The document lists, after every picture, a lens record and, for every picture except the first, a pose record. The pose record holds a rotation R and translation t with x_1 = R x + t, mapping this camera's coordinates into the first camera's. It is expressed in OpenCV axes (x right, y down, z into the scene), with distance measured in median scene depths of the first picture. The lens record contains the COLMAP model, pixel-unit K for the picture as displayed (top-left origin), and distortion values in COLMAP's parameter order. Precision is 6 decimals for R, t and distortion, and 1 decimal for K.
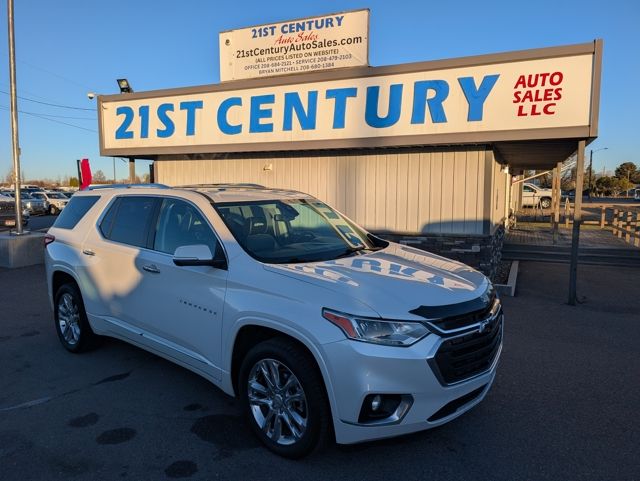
lens RADIAL K [[458.1, 0, 321.0], [0, 458.1, 236.7], [0, 0, 1]] dist [0.022278, -0.013527]
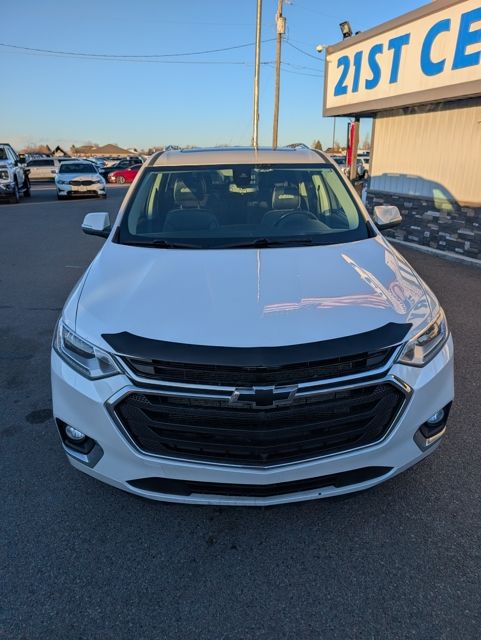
lens RADIAL K [[458.1, 0, 238.5], [0, 458.1, 323.6], [0, 0, 1]] dist [0.022278, -0.013527]
pose [[0.689579, 0.246796, -0.680862, 0.253506], [-0.069821, 0.958420, 0.276688, -0.018391], [0.720837, -0.143260, 0.678137, 0.215995]]
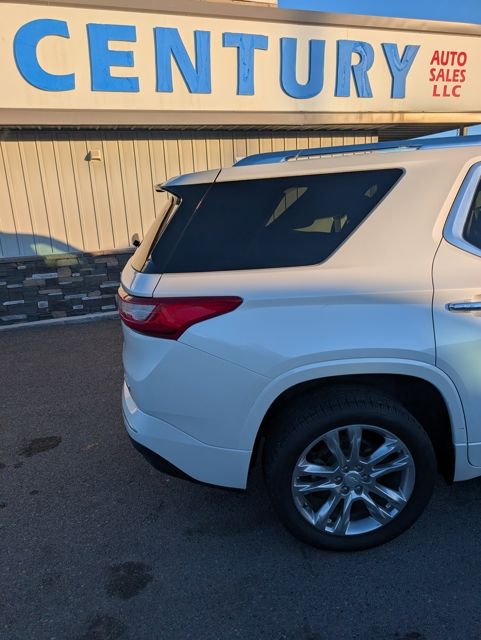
lens RADIAL K [[458.1, 0, 235.7], [0, 458.1, 322.1], [0, 0, 1]] dist [0.022278, -0.013527]
pose [[0.726275, -0.217360, 0.652135, -0.551694], [0.122064, 0.974394, 0.188829, -0.031728], [-0.676480, -0.057540, 0.734210, 0.499471]]
